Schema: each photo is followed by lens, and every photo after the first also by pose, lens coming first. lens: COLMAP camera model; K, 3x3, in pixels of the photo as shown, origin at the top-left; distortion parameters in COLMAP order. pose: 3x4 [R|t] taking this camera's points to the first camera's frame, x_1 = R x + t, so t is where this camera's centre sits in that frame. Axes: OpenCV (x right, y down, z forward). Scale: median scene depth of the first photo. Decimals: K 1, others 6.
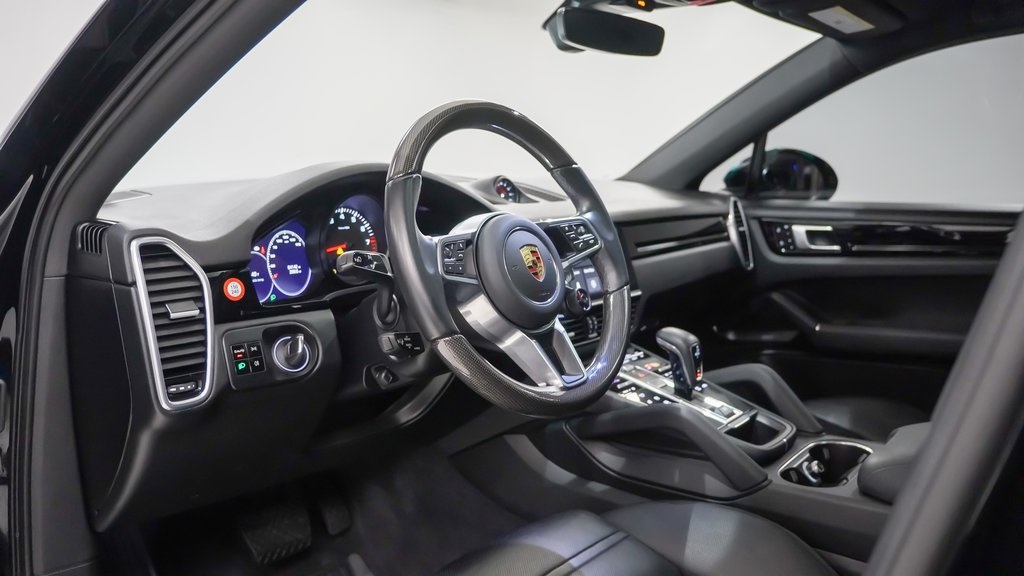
lens RADIAL K [[806.9, 0, 517.9], [0, 806.9, 290.5], [0, 0, 1]] dist [-0.167592, 0.038042]
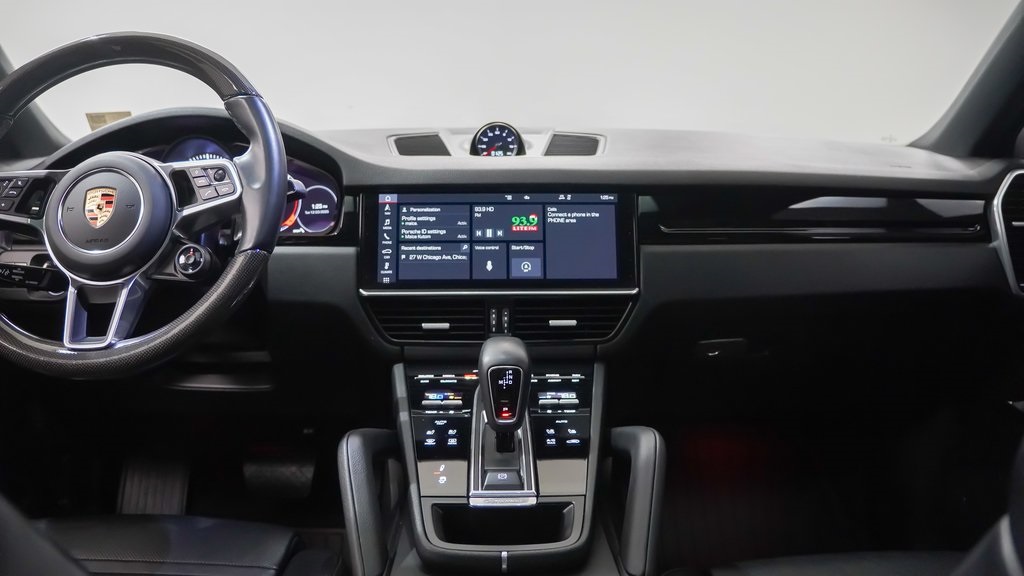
lens RADIAL K [[806.9, 0, 506.9], [0, 806.9, 287.4], [0, 0, 1]] dist [-0.167592, 0.038042]
pose [[0.630135, 0.117760, -0.767504, 0.841207], [-0.110912, 0.991948, 0.061136, -0.041801], [0.768524, 0.046602, 0.638122, 0.700848]]
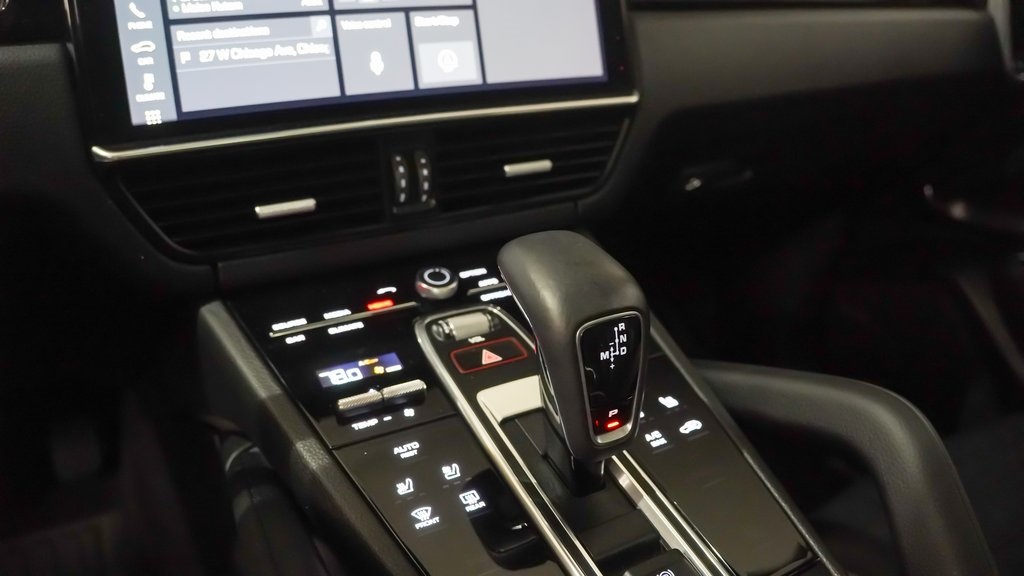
lens RADIAL K [[806.9, 0, 513.1], [0, 806.9, 281.6], [0, 0, 1]] dist [-0.167592, 0.038042]
pose [[0.926600, 0.165967, -0.337443, 0.333297], [-0.073957, 0.960241, 0.269200, -0.014485], [0.368705, -0.224484, 0.902033, 0.898232]]
